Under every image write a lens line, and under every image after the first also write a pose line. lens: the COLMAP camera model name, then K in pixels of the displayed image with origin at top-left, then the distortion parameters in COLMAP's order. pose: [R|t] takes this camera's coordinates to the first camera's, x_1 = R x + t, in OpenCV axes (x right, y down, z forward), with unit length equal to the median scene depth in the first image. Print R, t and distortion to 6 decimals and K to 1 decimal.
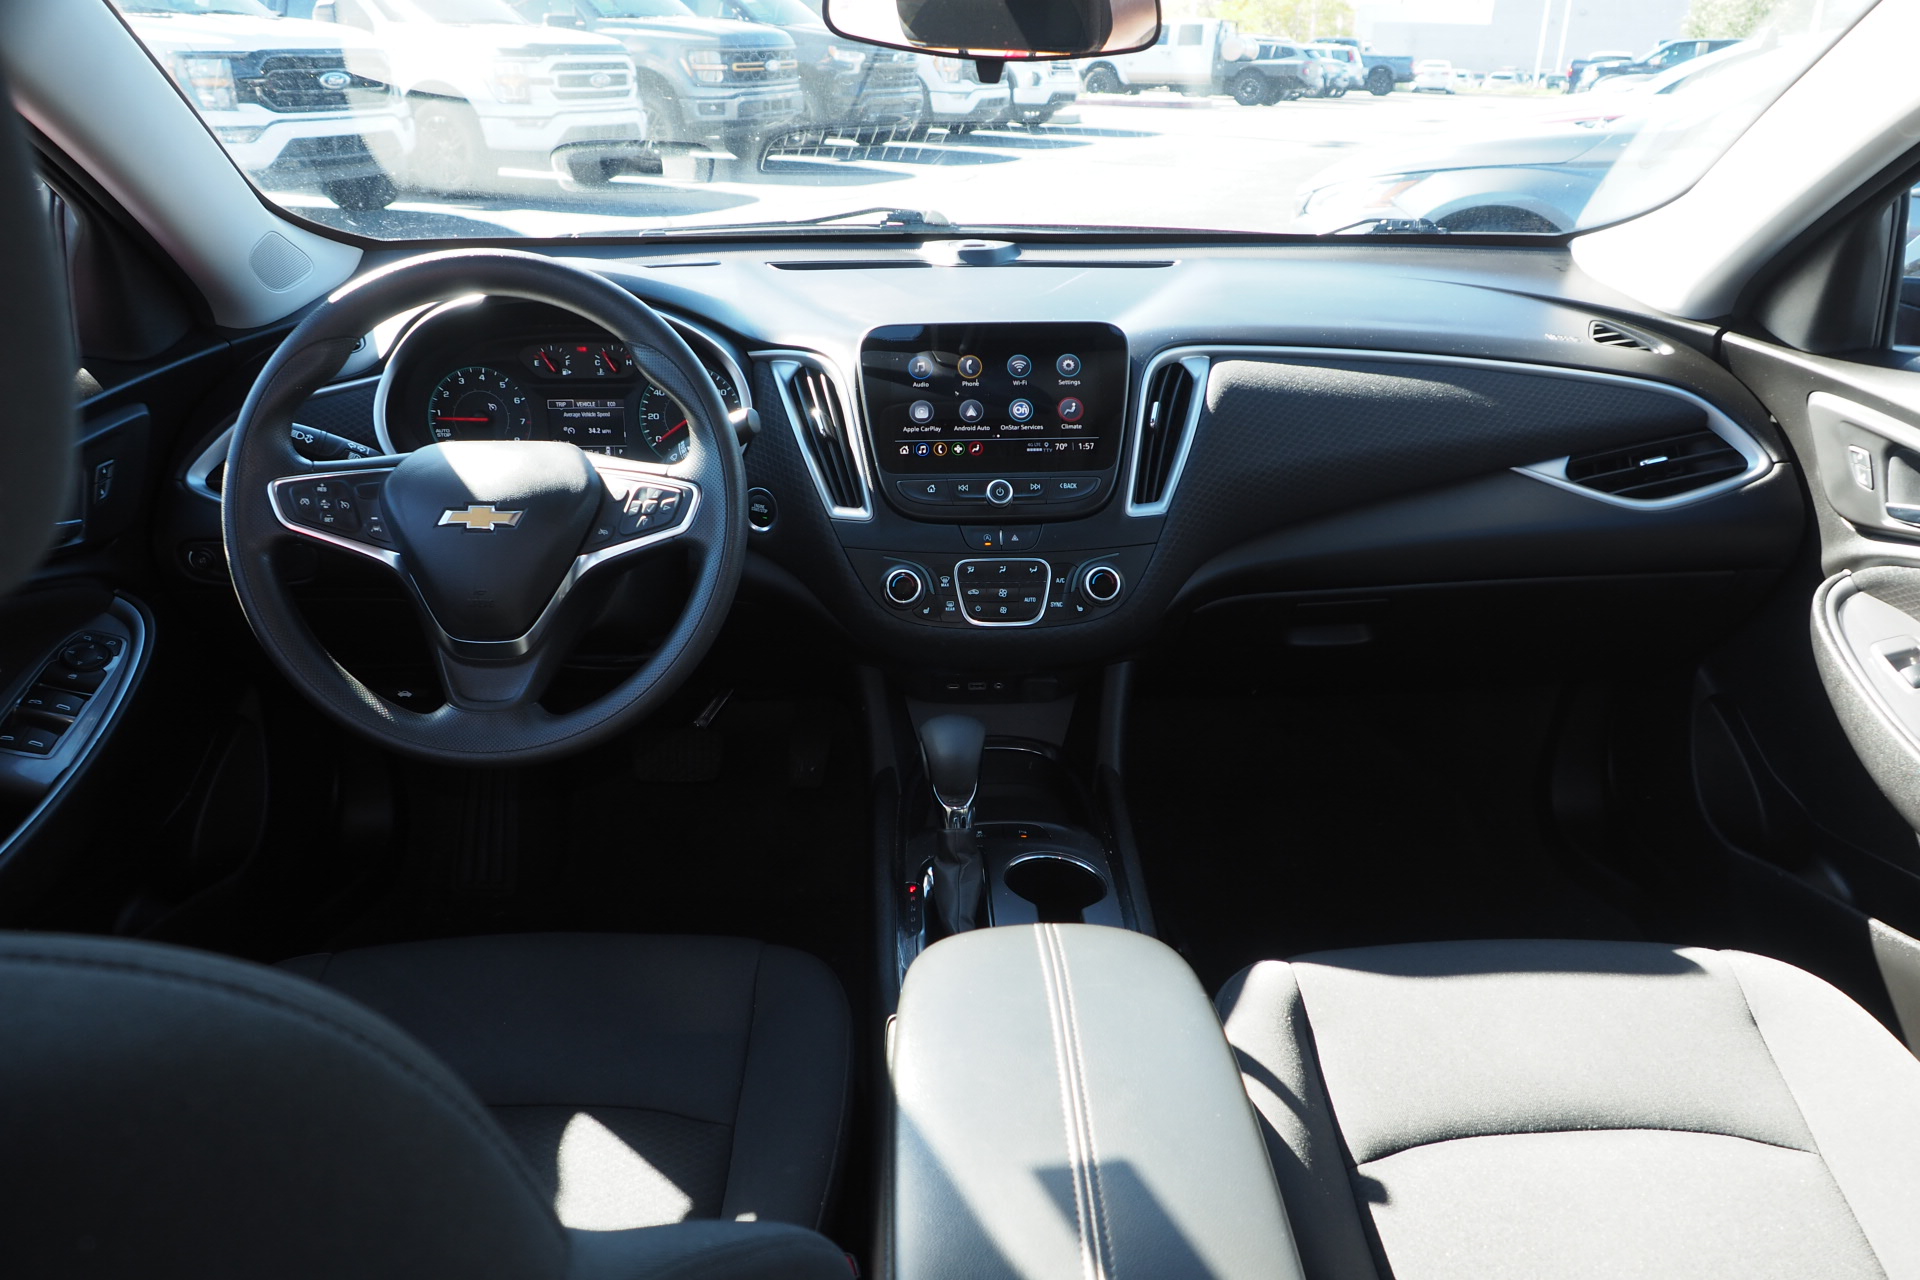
lens RADIAL K [[1344.0, 0, 960.0], [0, 1344.0, 640.0], [0, 0, 1]] dist [-0.011429, -0.001351]
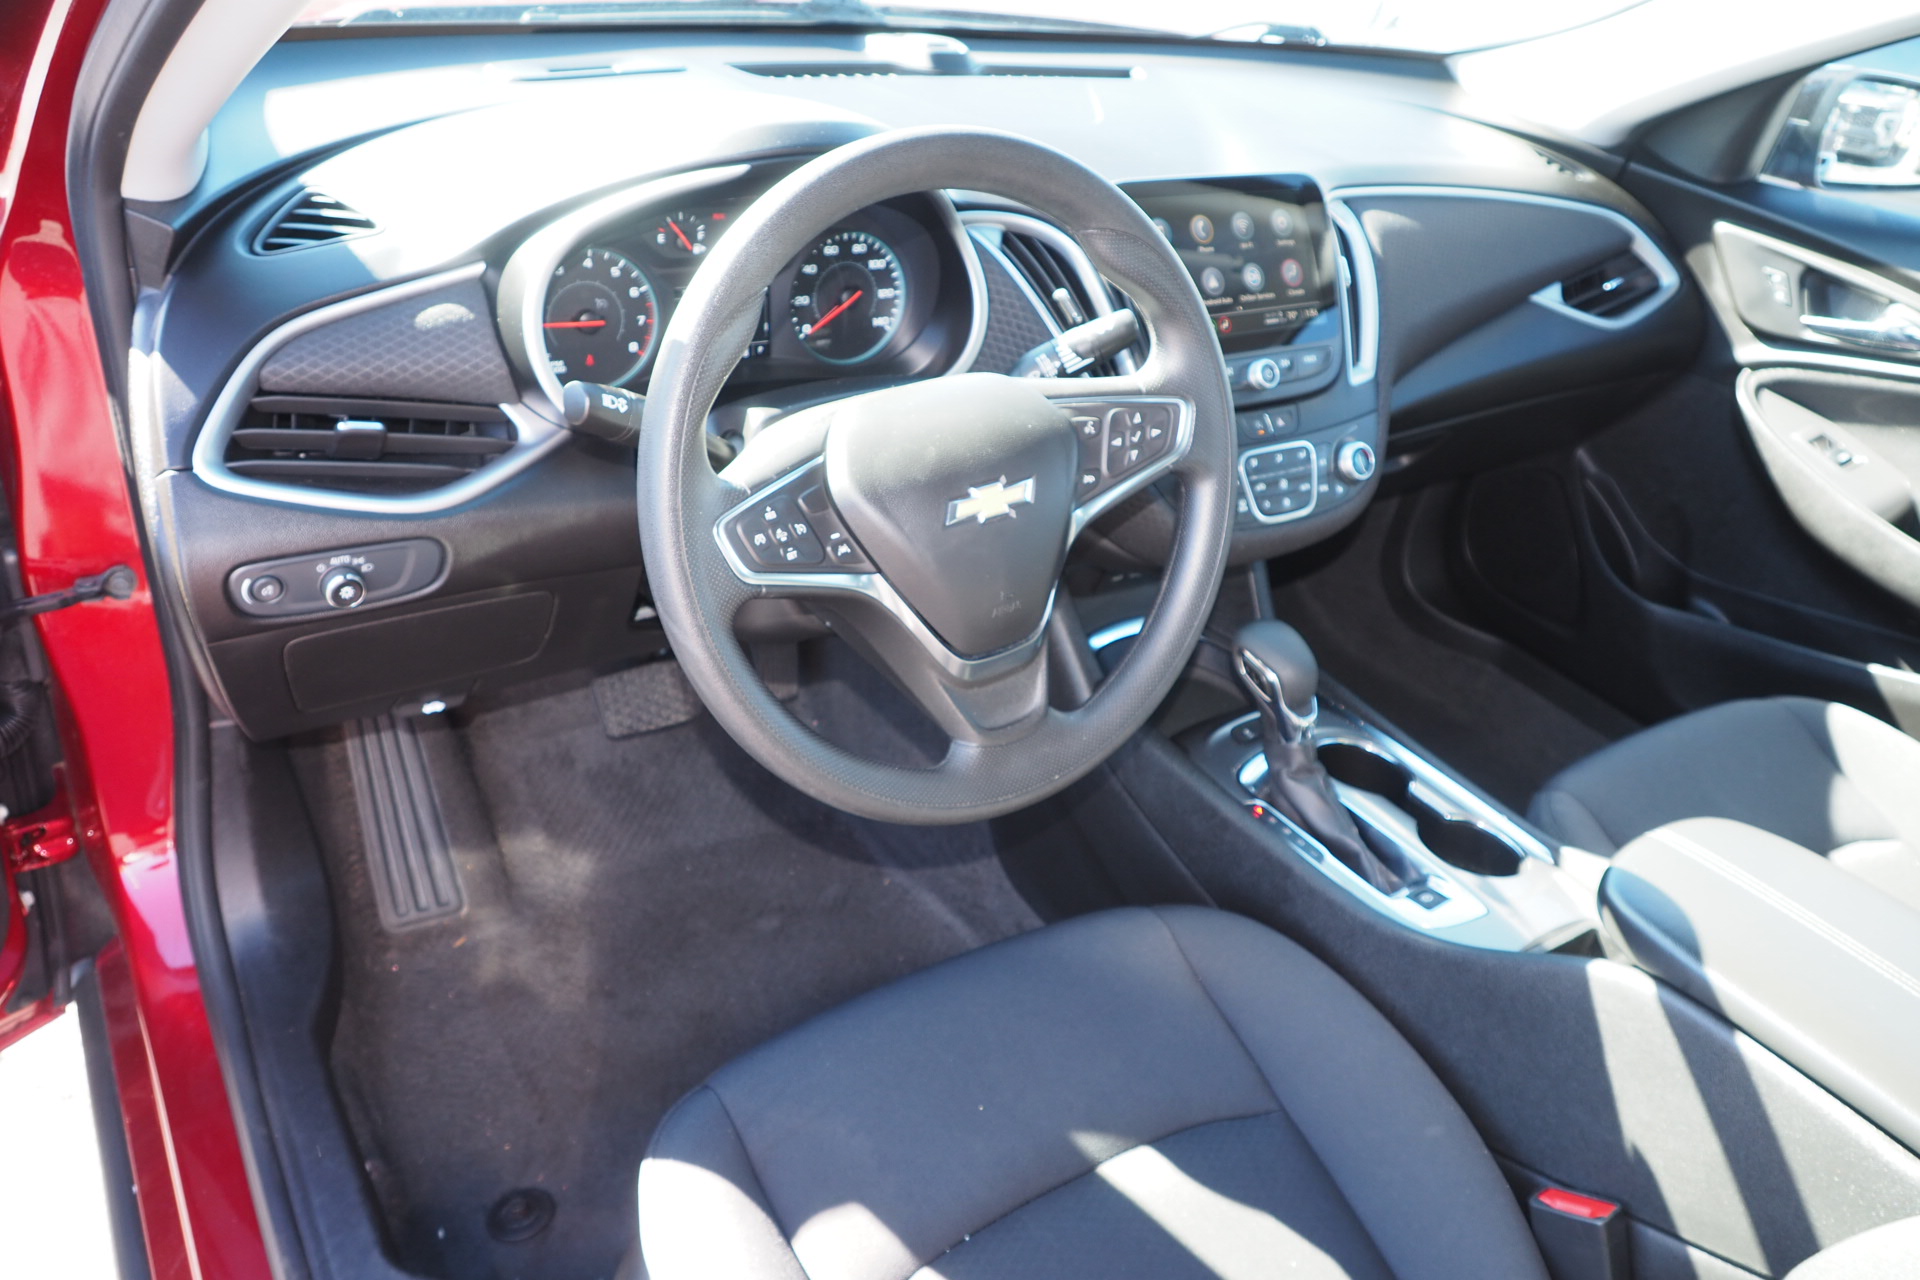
lens RADIAL K [[1338.0, 0, 952.4], [0, 1338.0, 619.0], [0, 0, 1]] dist [-0.012000, -0.001686]
pose [[0.855316, -0.184184, 0.484263, -0.610656], [0.092975, 0.974070, 0.206261, -0.151247], [-0.509696, -0.131394, 0.850262, 0.304198]]
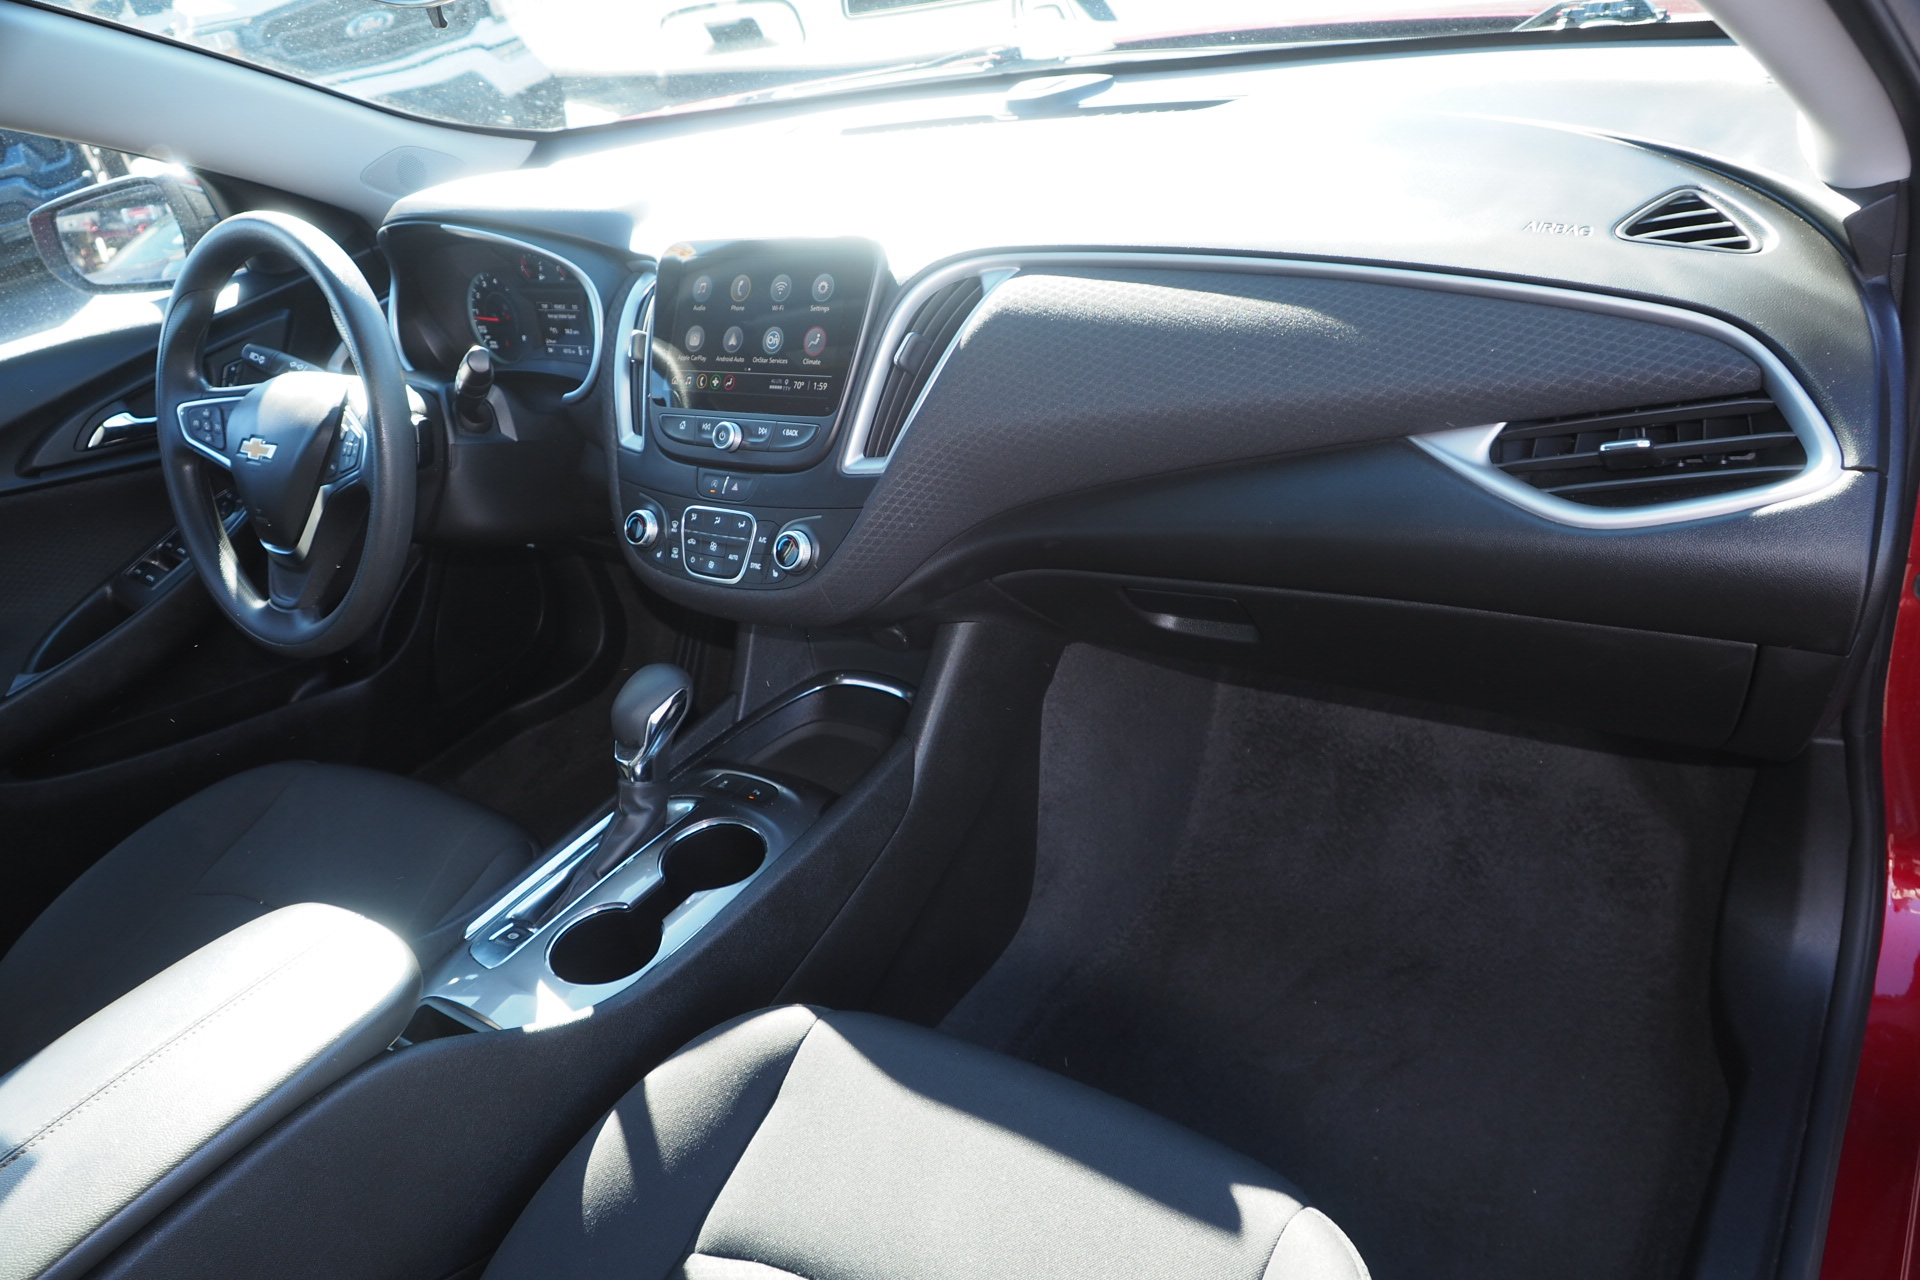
lens RADIAL K [[1344.0, 0, 960.0], [0, 1344.0, 640.0], [0, 0, 1]] dist [-0.011429, -0.001351]
pose [[0.791807, 0.168830, -0.586974, 0.701368], [-0.058001, 0.977478, 0.202909, -0.164884], [0.608011, -0.126620, 0.783766, 0.351818]]
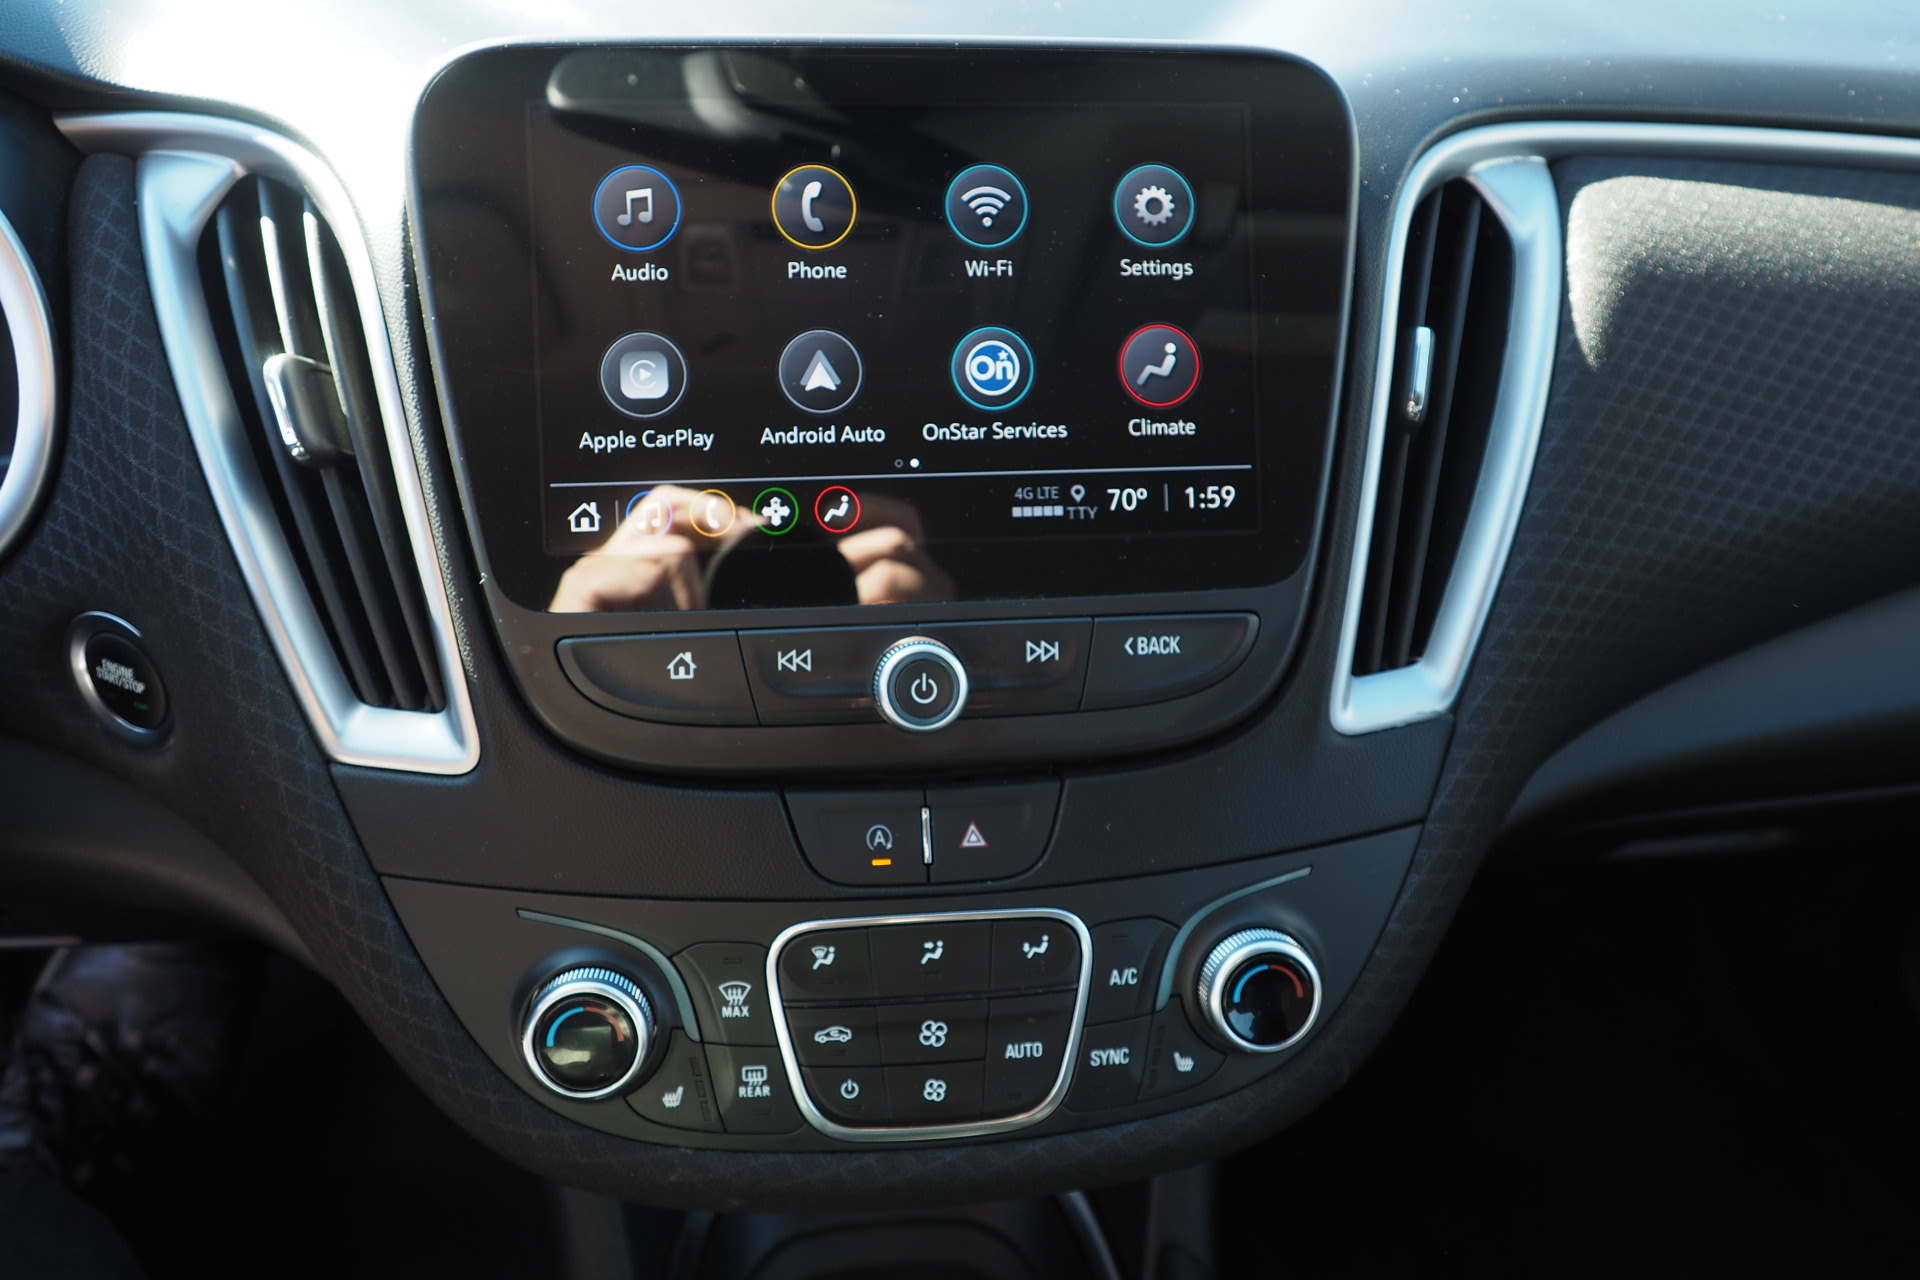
lens RADIAL K [[1338.0, 0, 952.4], [0, 1338.0, 619.0], [0, 0, 1]] dist [-0.012000, -0.001686]
pose [[0.995990, -0.010226, 0.088881, 0.010558], [-0.009681, 0.975295, 0.220695, -0.182180], [-0.088942, -0.220670, 0.971285, 0.709165]]
